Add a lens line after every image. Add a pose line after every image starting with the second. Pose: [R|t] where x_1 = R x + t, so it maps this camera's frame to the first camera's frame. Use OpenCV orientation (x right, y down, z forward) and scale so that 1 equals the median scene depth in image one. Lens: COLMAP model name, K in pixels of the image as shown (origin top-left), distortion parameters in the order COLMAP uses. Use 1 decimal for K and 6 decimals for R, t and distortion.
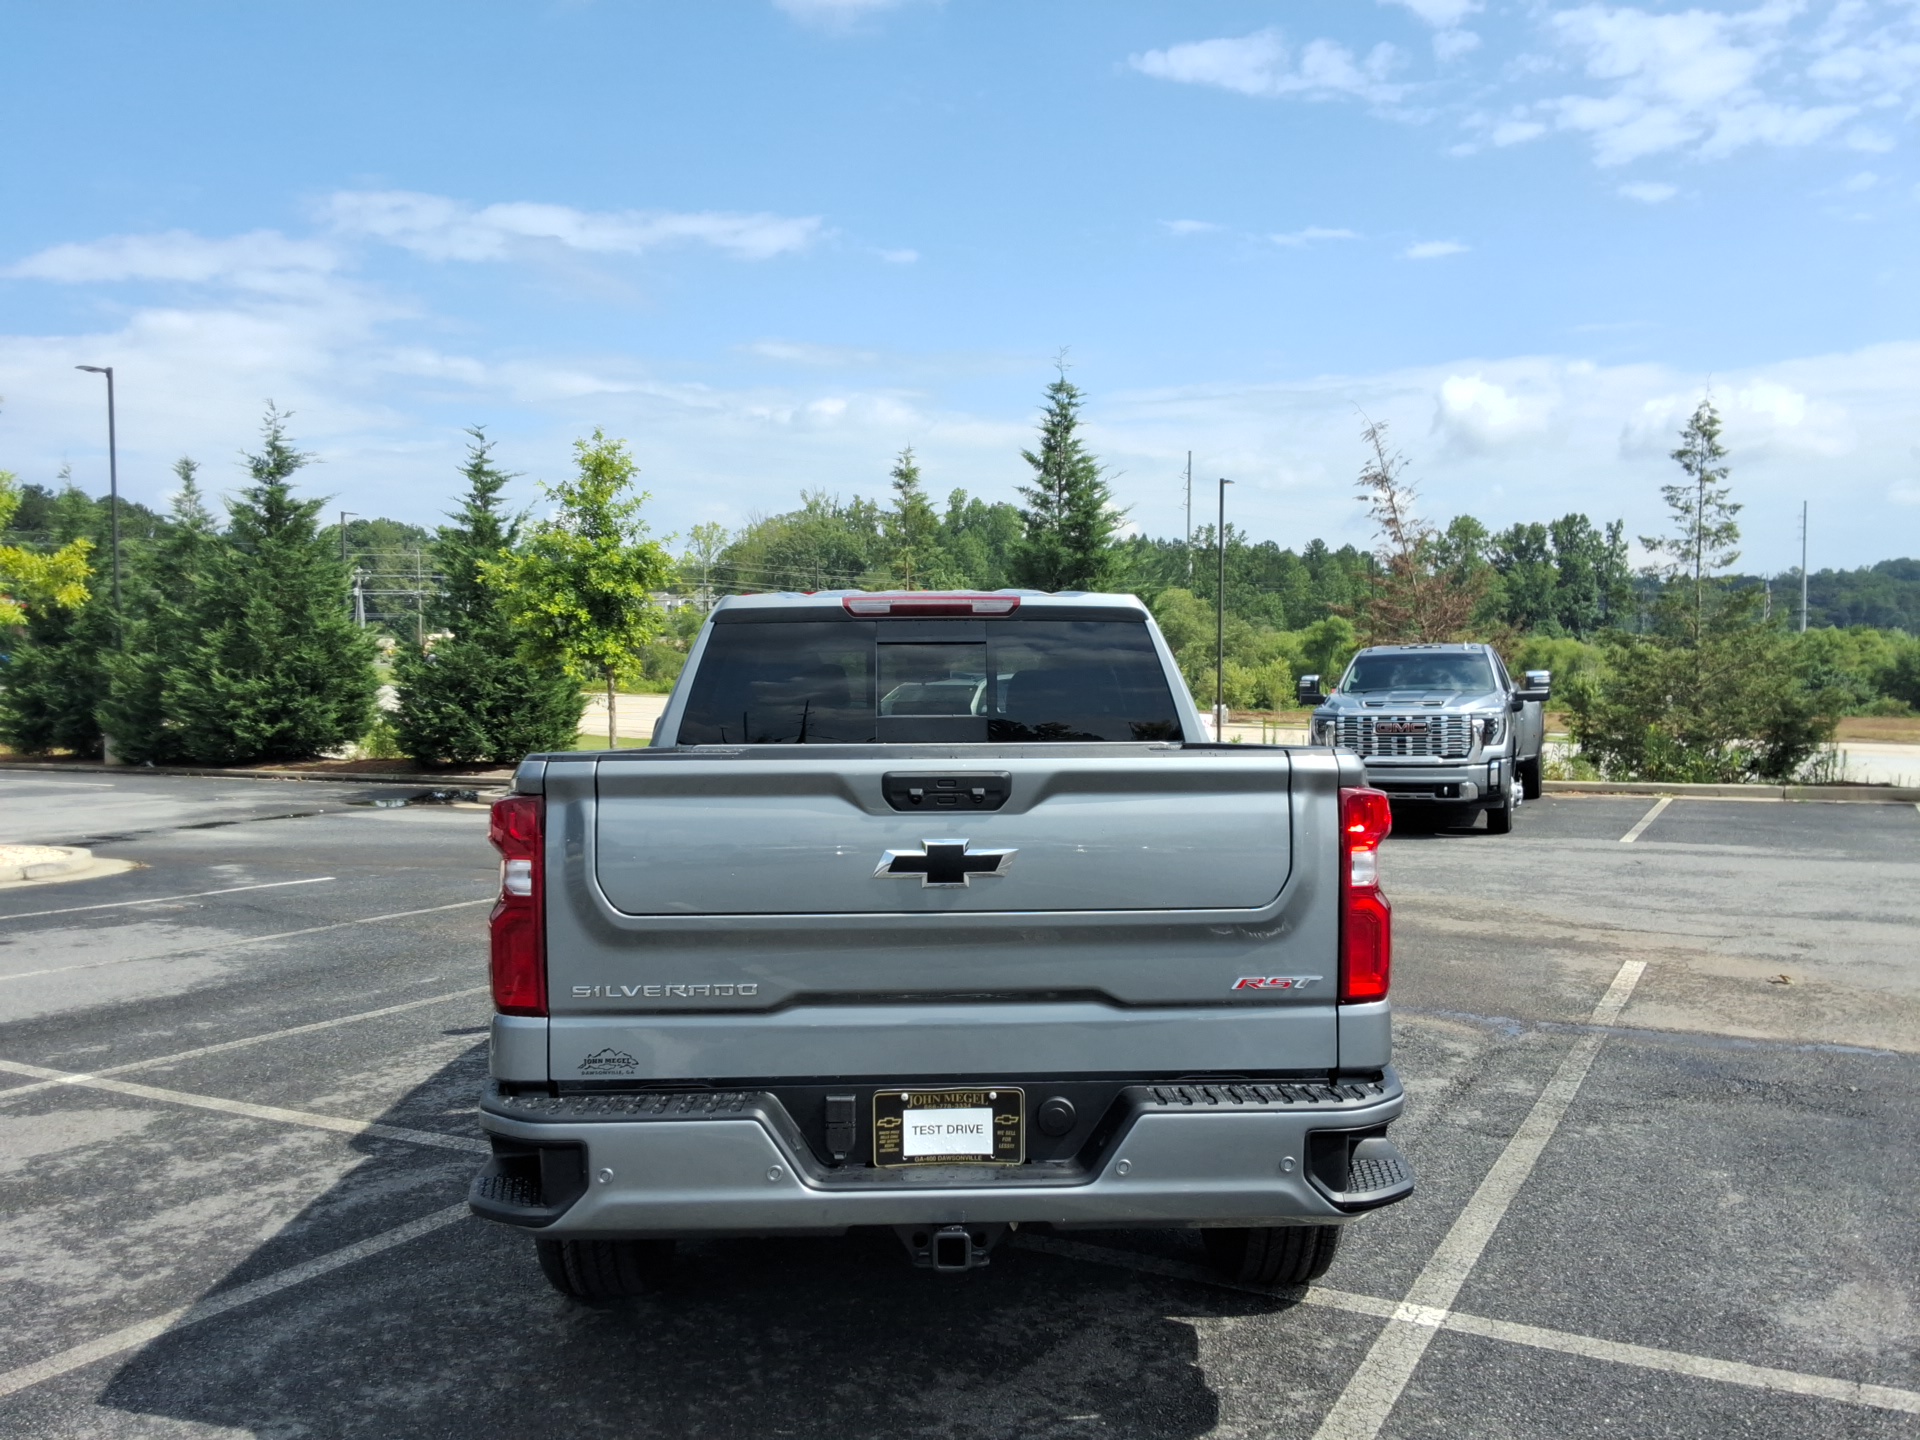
lens RADIAL K [[1540.3, 0, 963.8], [0, 1540.3, 726.1], [0, 0, 1]] dist [0.145084, -0.240885]
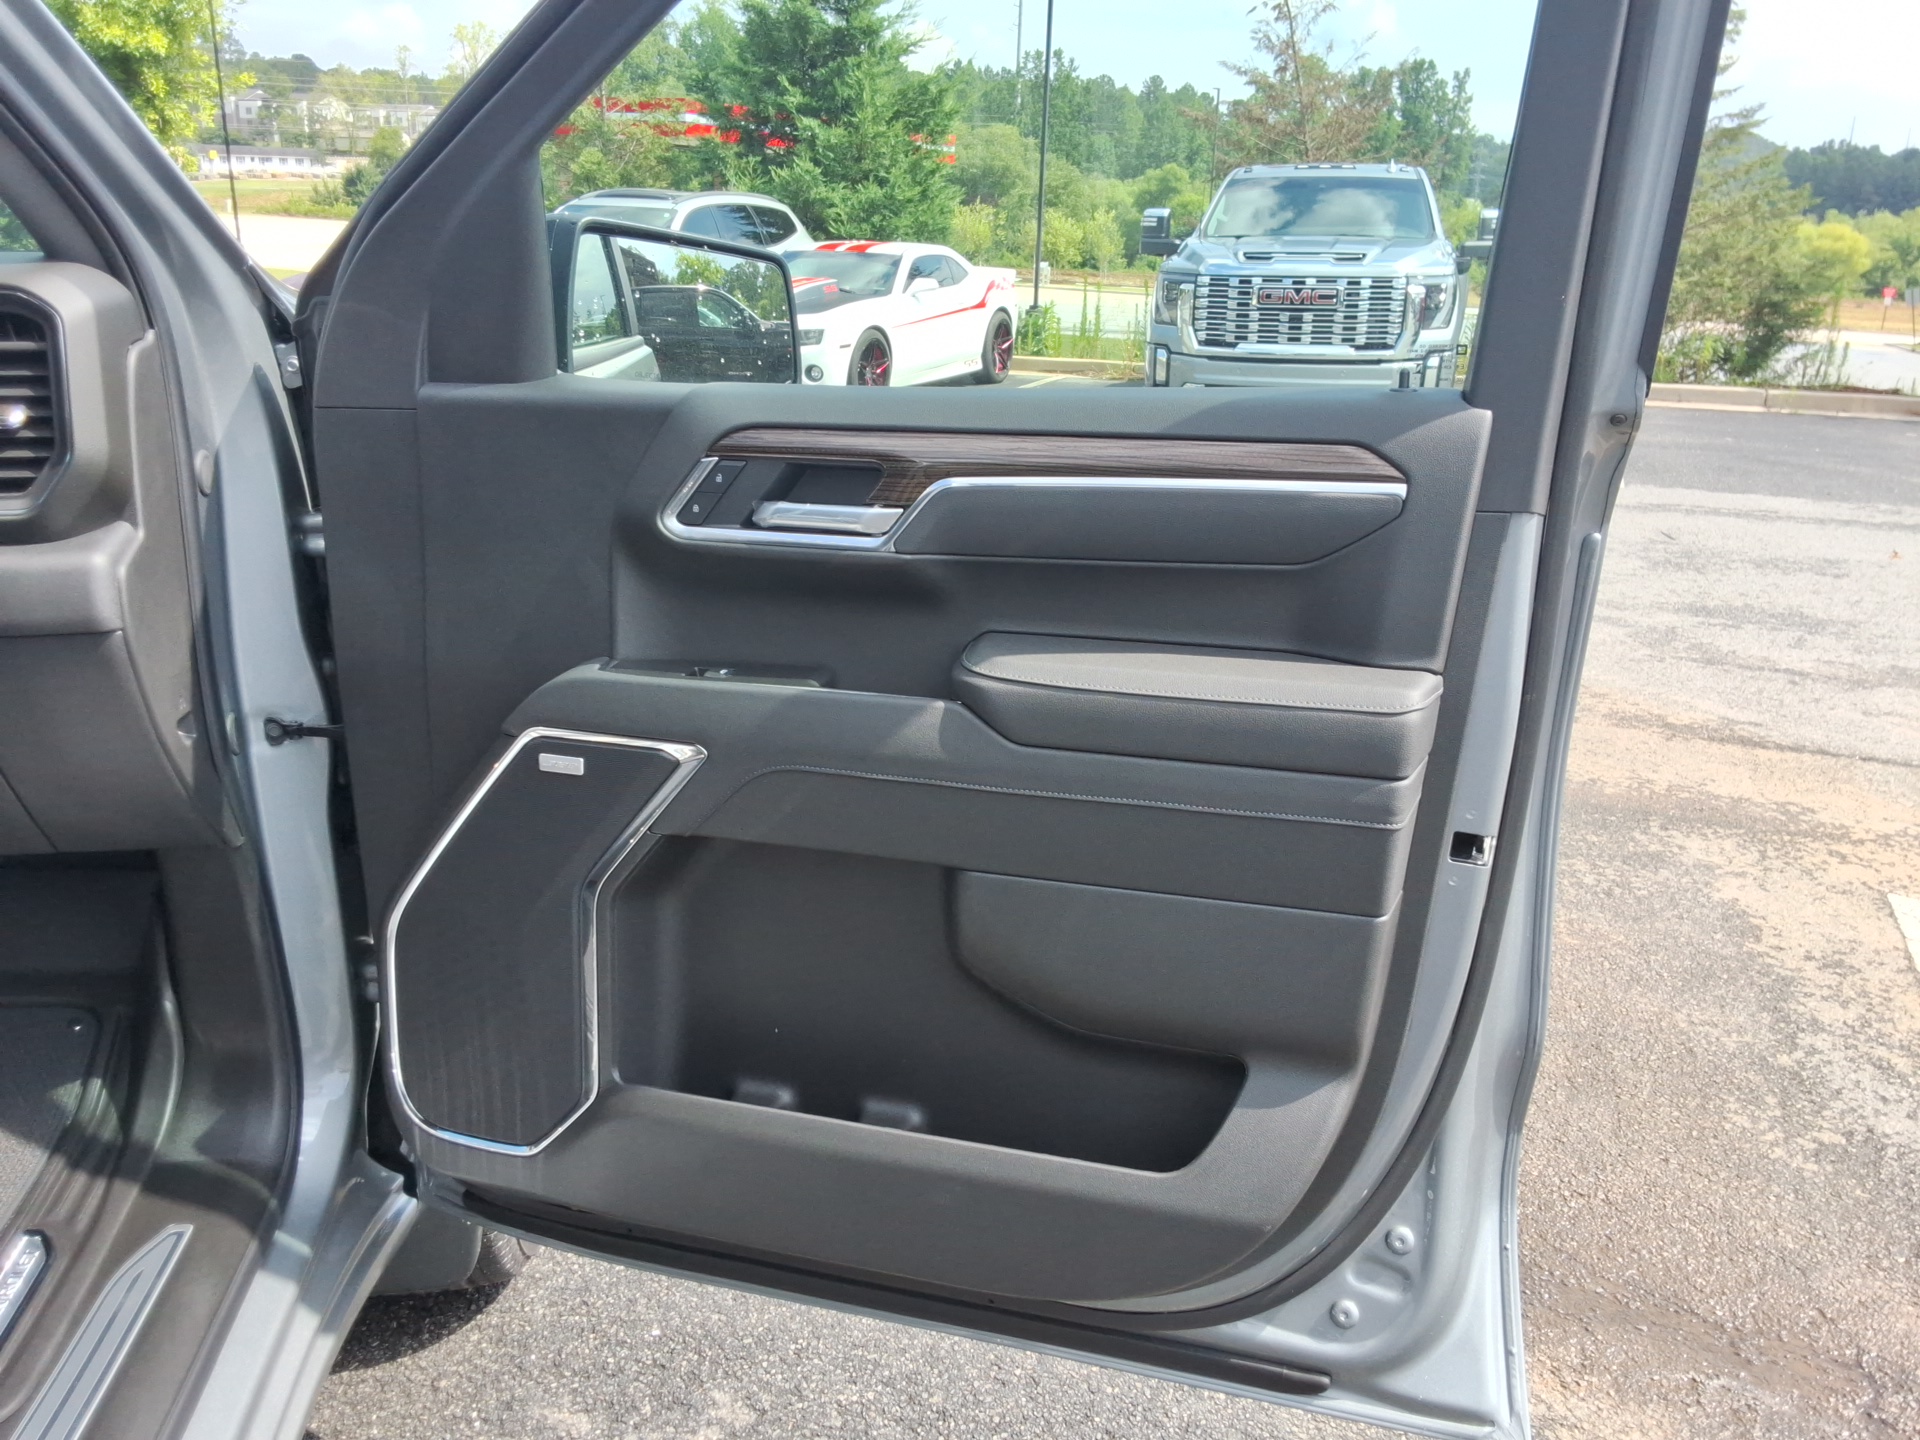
lens RADIAL K [[1542.7, 0, 959.8], [0, 1542.7, 742.8], [0, 0, 1]] dist [0.120514, -0.199796]
pose [[0.993299, -0.003360, 0.115528, 0.048487], [-0.029605, 0.958832, 0.282428, -0.000183], [-0.111721, -0.283956, 0.952306, 0.242147]]
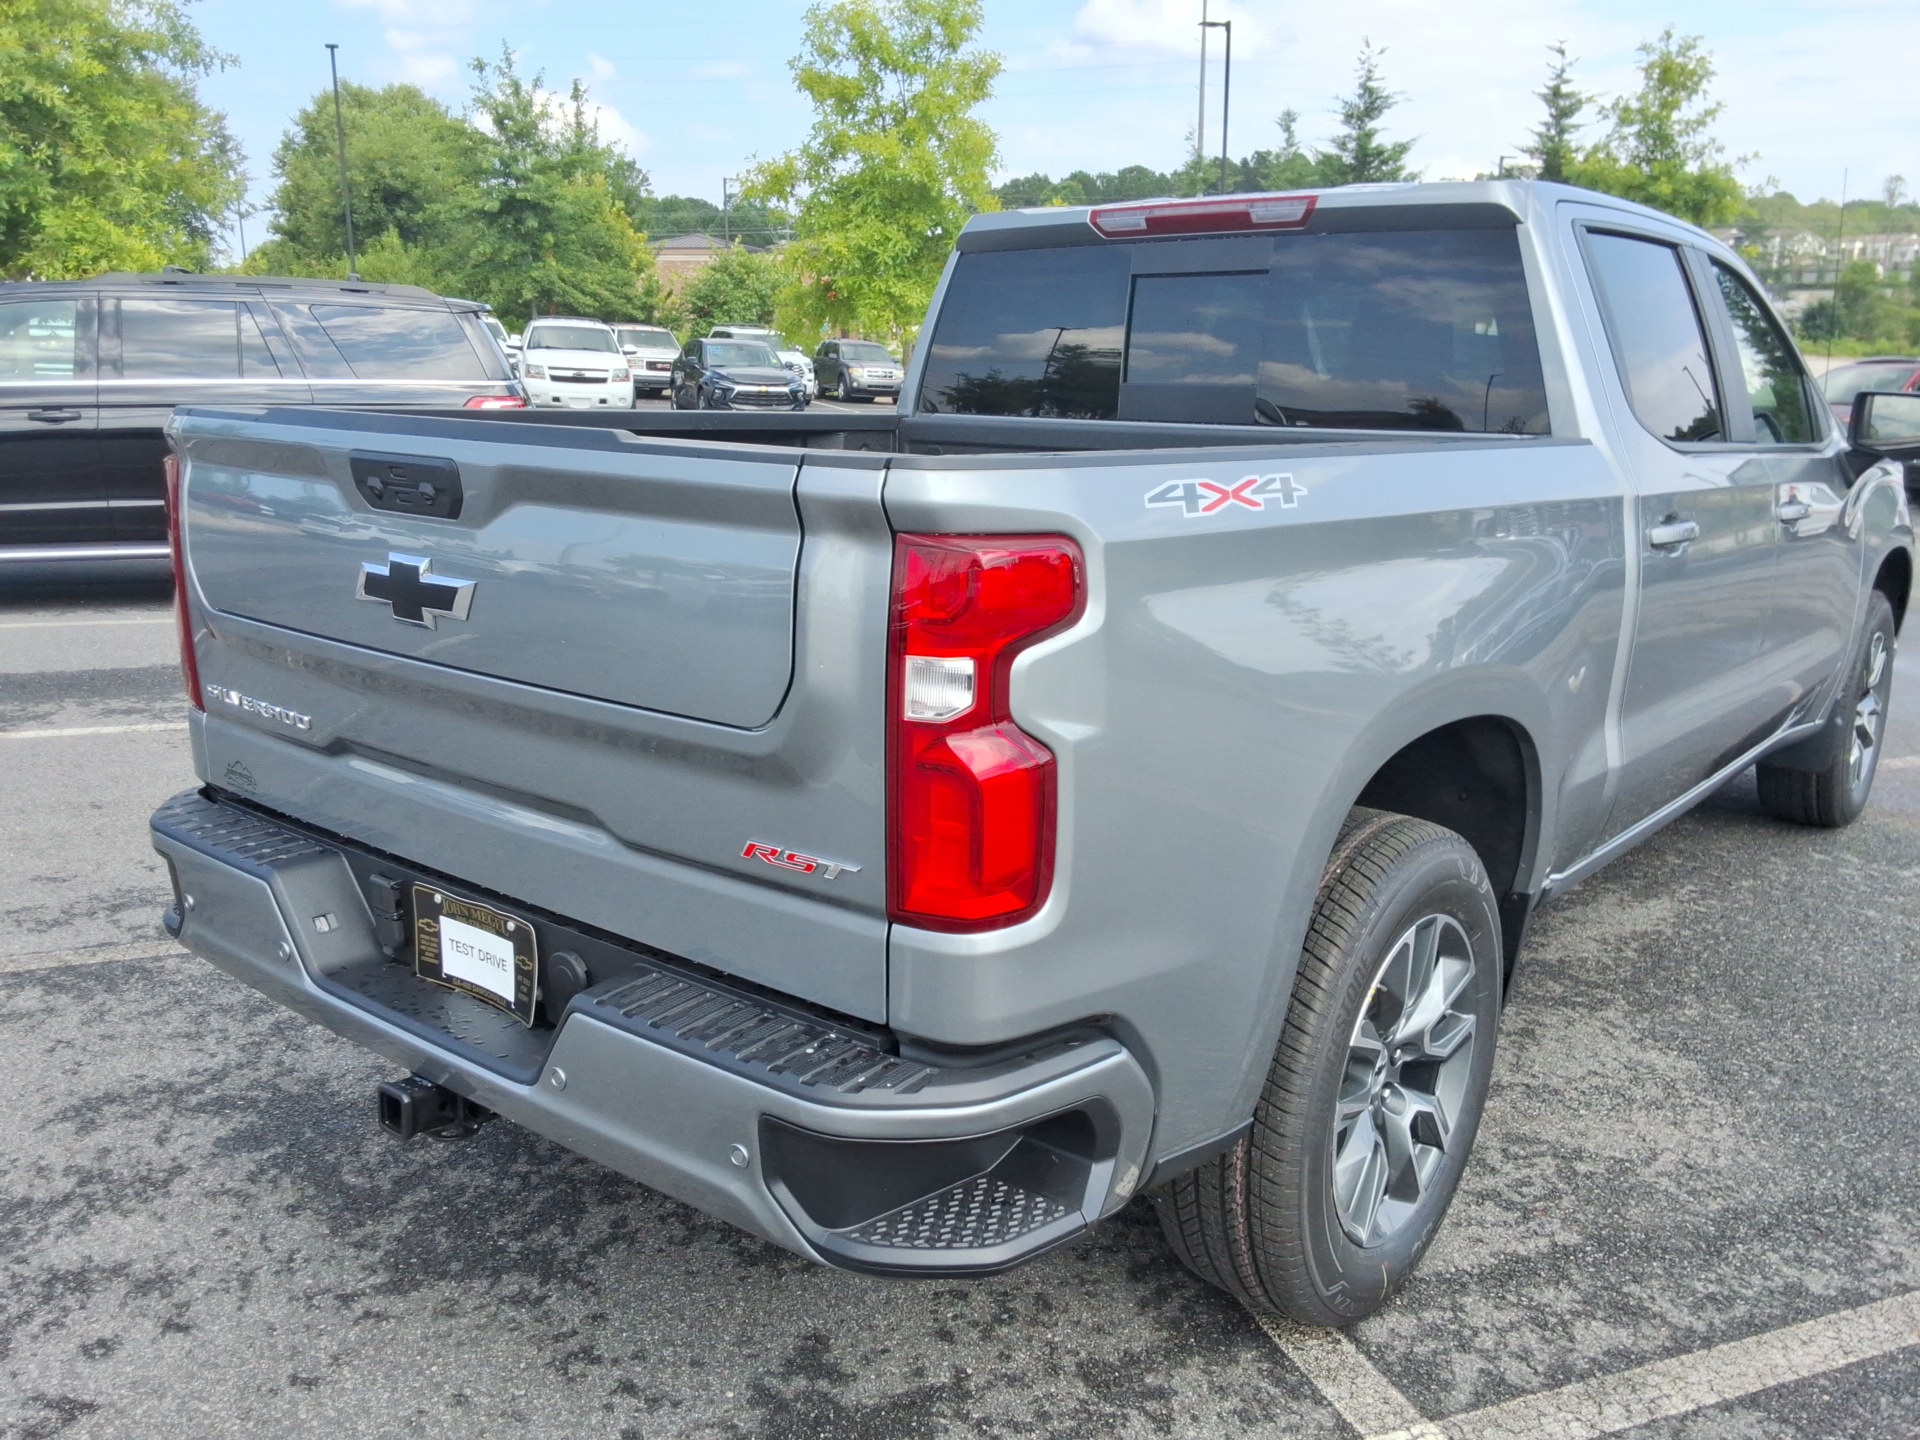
lens RADIAL K [[1551.8, 0, 968.8], [0, 1551.8, 725.7], [0, 0, 1]] dist [0.112467, -0.184571]
pose [[0.754694, 0.166588, -0.634575, 0.079626], [-0.029903, 0.974955, 0.220382, -0.001654], [0.655395, -0.147345, 0.740774, 0.081544]]
